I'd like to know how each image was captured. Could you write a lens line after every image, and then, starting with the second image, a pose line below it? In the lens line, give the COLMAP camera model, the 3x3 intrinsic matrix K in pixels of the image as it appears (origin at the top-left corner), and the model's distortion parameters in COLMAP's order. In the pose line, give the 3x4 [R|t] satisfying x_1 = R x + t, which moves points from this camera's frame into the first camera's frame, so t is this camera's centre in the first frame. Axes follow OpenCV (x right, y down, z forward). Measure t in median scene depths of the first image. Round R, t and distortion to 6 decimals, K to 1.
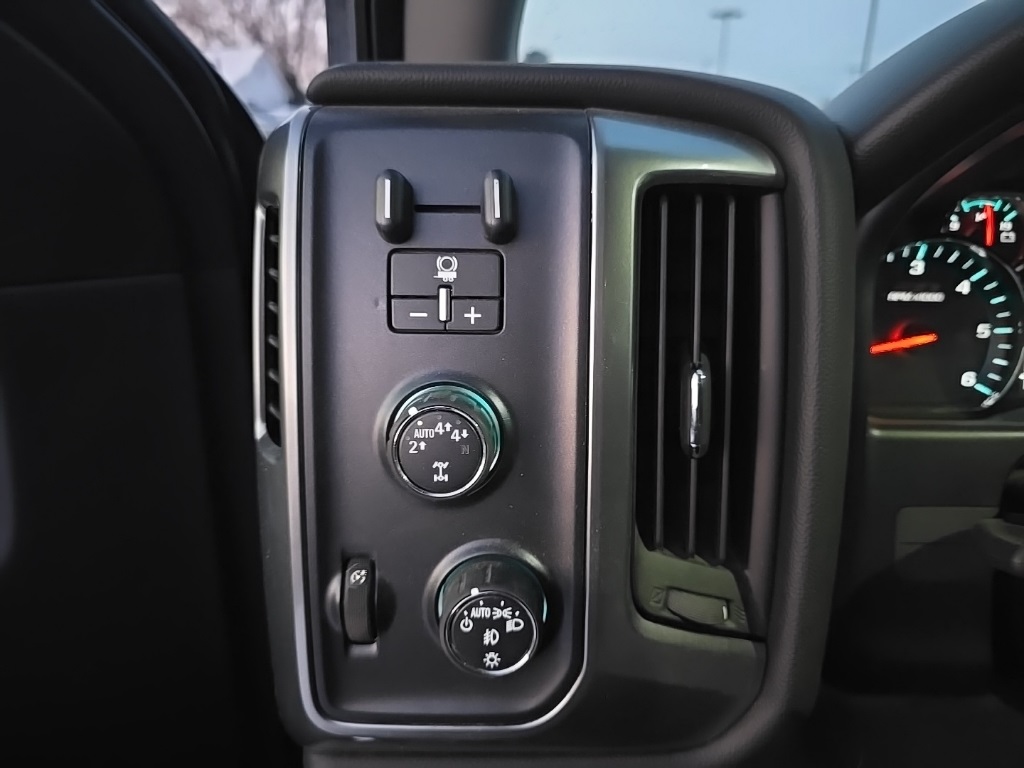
lens RADIAL K [[686.9, 0, 520.3], [0, 686.9, 386.1], [0, 0, 1]] dist [0.034216, -0.032901]
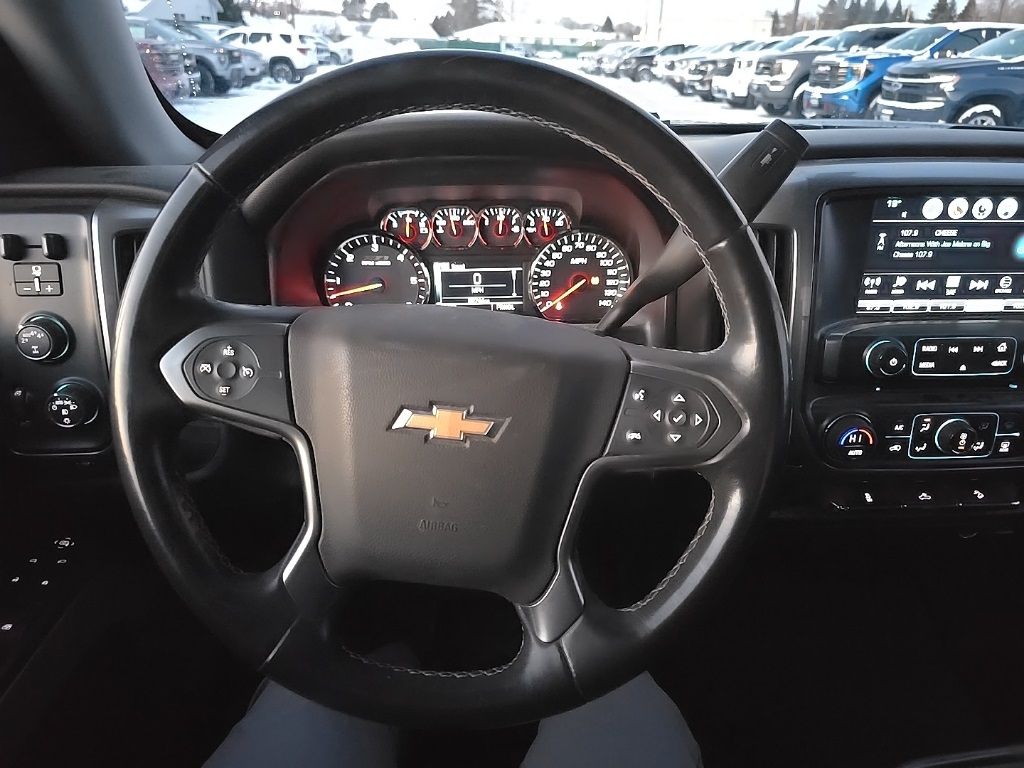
lens RADIAL K [[686.9, 0, 521.2], [0, 686.9, 383.1], [0, 0, 1]] dist [0.034216, -0.032901]
pose [[0.999315, -0.020437, 0.030863, 0.915287], [0.016701, 0.993013, 0.116821, -0.015367], [-0.033035, -0.116225, 0.992673, -0.947115]]
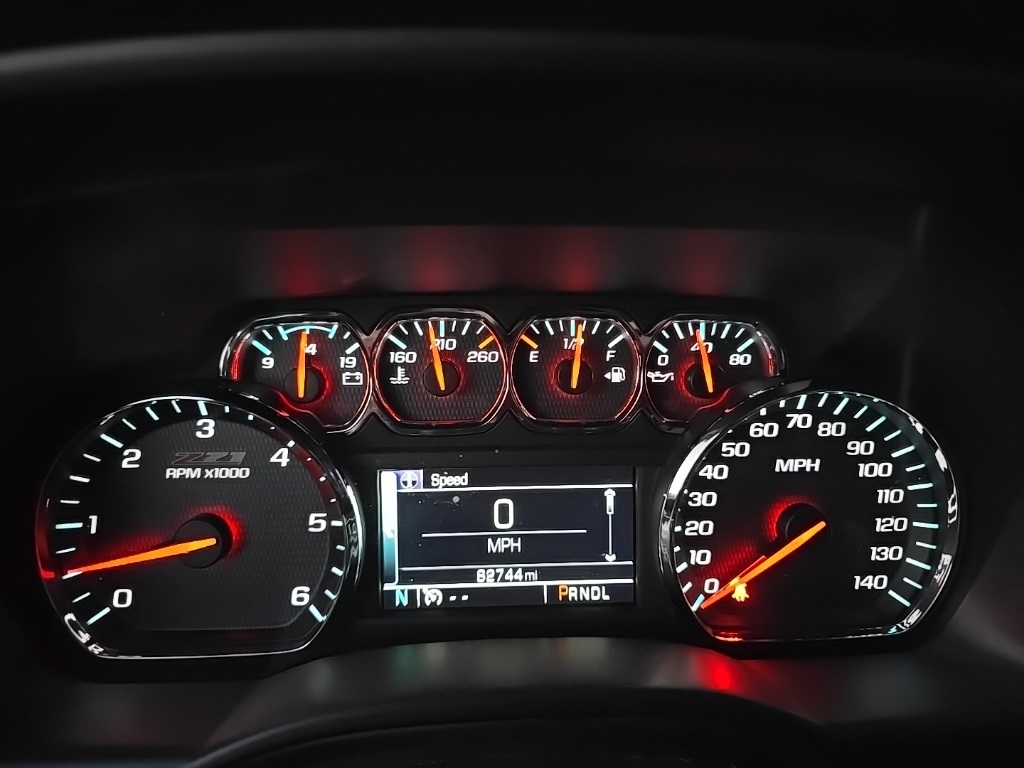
lens RADIAL K [[686.9, 0, 504.1], [0, 686.9, 380.1], [0, 0, 1]] dist [0.034216, -0.032901]
pose [[0.997185, -0.012993, 0.073843, 0.809049], [0.015902, 0.999115, -0.038940, -0.187834], [-0.073271, 0.040005, 0.996509, 0.341403]]
